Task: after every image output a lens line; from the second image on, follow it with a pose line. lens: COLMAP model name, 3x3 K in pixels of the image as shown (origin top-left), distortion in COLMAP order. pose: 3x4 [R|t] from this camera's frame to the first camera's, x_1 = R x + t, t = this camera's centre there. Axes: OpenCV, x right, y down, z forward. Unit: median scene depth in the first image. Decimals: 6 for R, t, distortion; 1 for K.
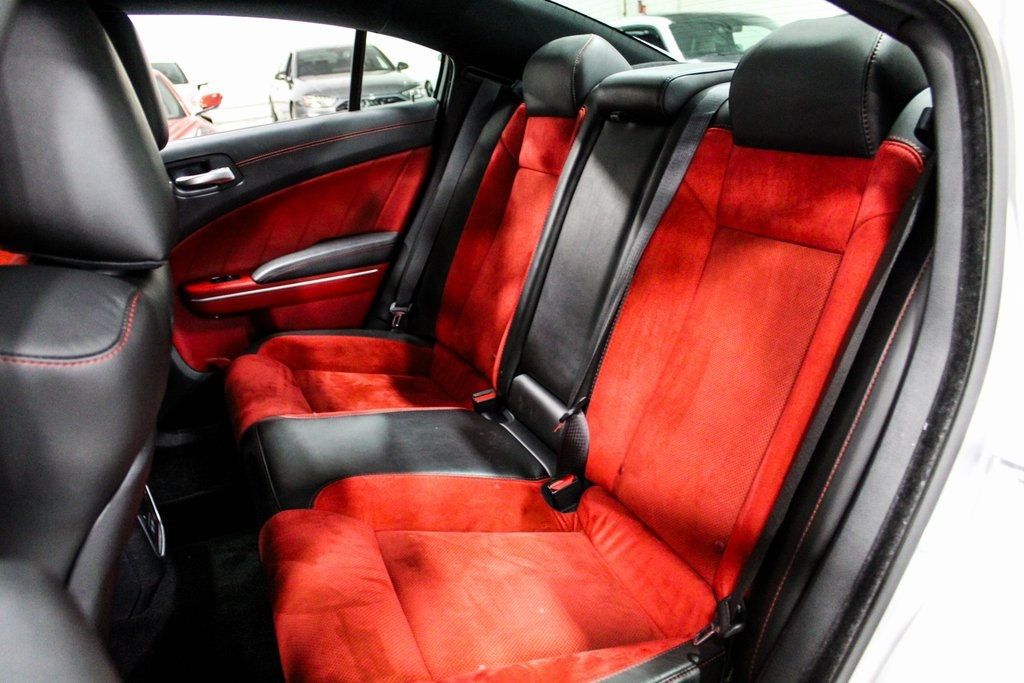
lens RADIAL K [[834.6, 0, 508.1], [0, 834.6, 326.8], [0, 0, 1]] dist [-0.153239, 0.122223]
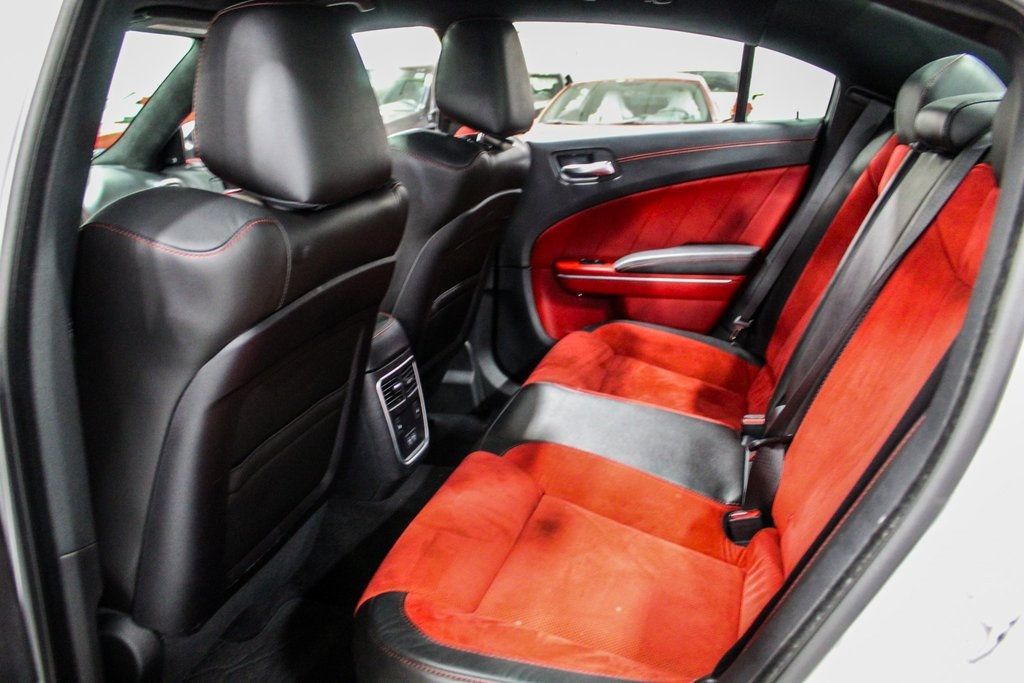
lens RADIAL K [[834.6, 0, 508.1], [0, 834.6, 326.8], [0, 0, 1]] dist [-0.153239, 0.122223]
pose [[0.792253, 0.209649, -0.573046, 0.224926], [-0.218905, 0.974262, 0.053792, -0.009509], [0.569575, 0.082826, 0.817756, 0.034271]]
